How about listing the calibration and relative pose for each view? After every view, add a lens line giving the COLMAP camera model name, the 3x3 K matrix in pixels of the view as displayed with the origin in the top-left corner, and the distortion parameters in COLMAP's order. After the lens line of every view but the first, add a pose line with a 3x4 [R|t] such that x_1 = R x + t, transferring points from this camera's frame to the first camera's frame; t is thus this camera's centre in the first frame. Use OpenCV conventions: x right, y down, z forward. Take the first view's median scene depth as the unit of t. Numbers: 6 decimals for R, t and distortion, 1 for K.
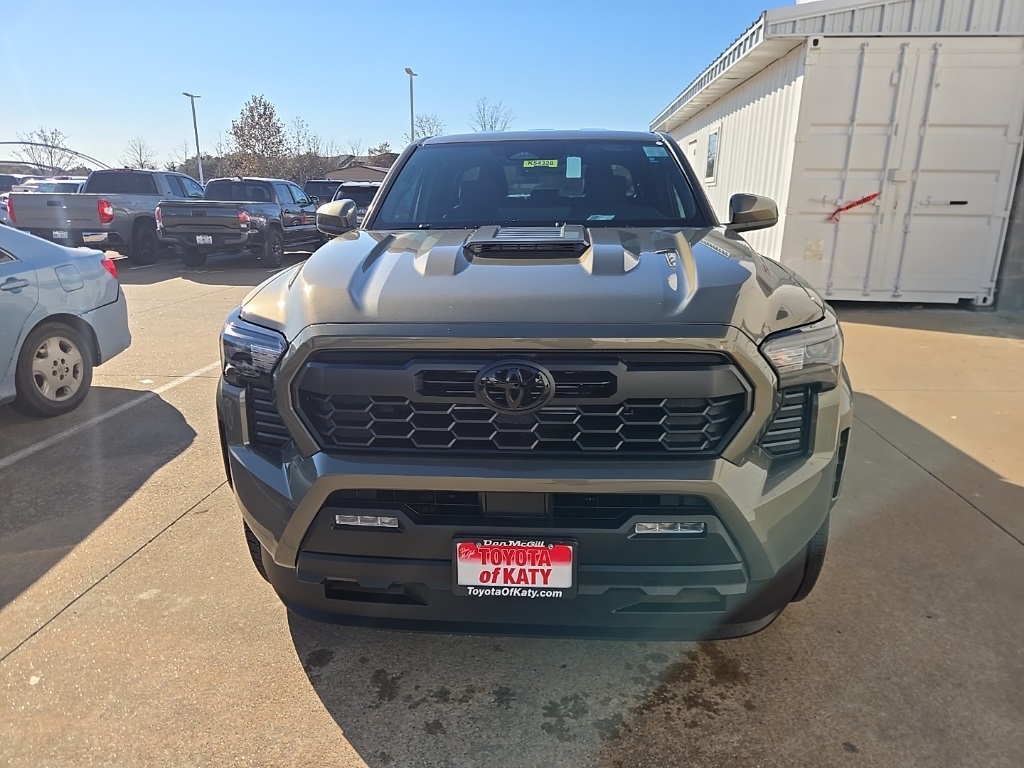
lens RADIAL K [[688.0, 0, 509.4], [0, 688.0, 384.2], [0, 0, 1]] dist [0.045618, -0.031010]
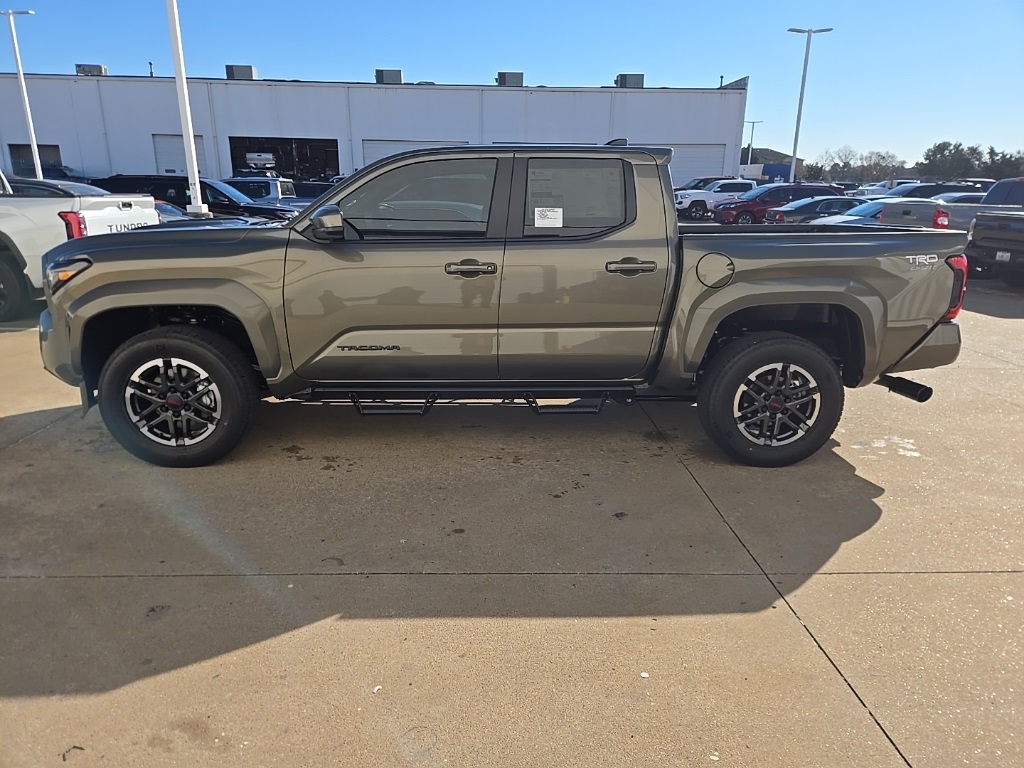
lens RADIAL K [[688.0, 0, 512.2], [0, 688.0, 387.1], [0, 0, 1]] dist [0.045618, -0.031010]
pose [[0.118302, 0.256865, -0.959179, 0.378072], [-0.271599, 0.937497, 0.217561, -0.076643], [0.955112, 0.234774, 0.180672, 0.285593]]
